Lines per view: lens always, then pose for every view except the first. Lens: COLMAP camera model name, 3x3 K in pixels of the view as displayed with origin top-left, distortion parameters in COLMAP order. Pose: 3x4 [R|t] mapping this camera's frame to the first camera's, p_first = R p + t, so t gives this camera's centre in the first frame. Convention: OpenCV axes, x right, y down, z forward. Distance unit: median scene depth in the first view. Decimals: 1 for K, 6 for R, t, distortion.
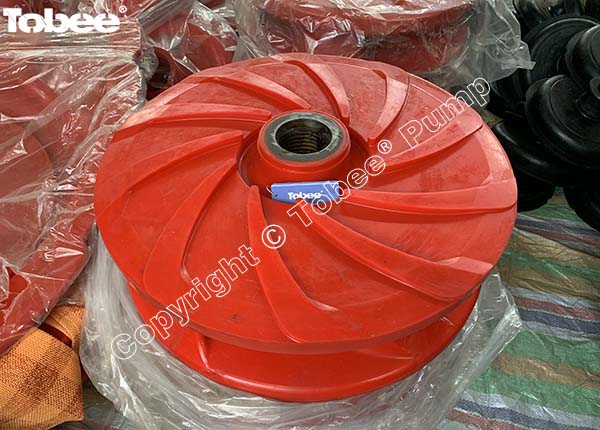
lens RADIAL K [[465.1, 0, 299.3], [0, 465.1, 215.1], [0, 0, 1]] dist [0.031734, -0.007863]
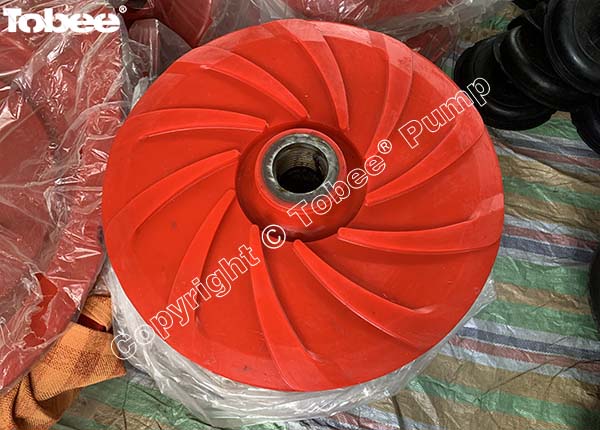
lens RADIAL K [[465.1, 0, 300.8], [0, 465.1, 215.6], [0, 0, 1]] dist [0.031734, -0.007863]
pose [[0.999803, -0.019470, -0.003820, 0.007445], [0.019428, 0.921644, 0.387549, -0.285280], [-0.004025, -0.387547, 0.921841, 0.020081]]
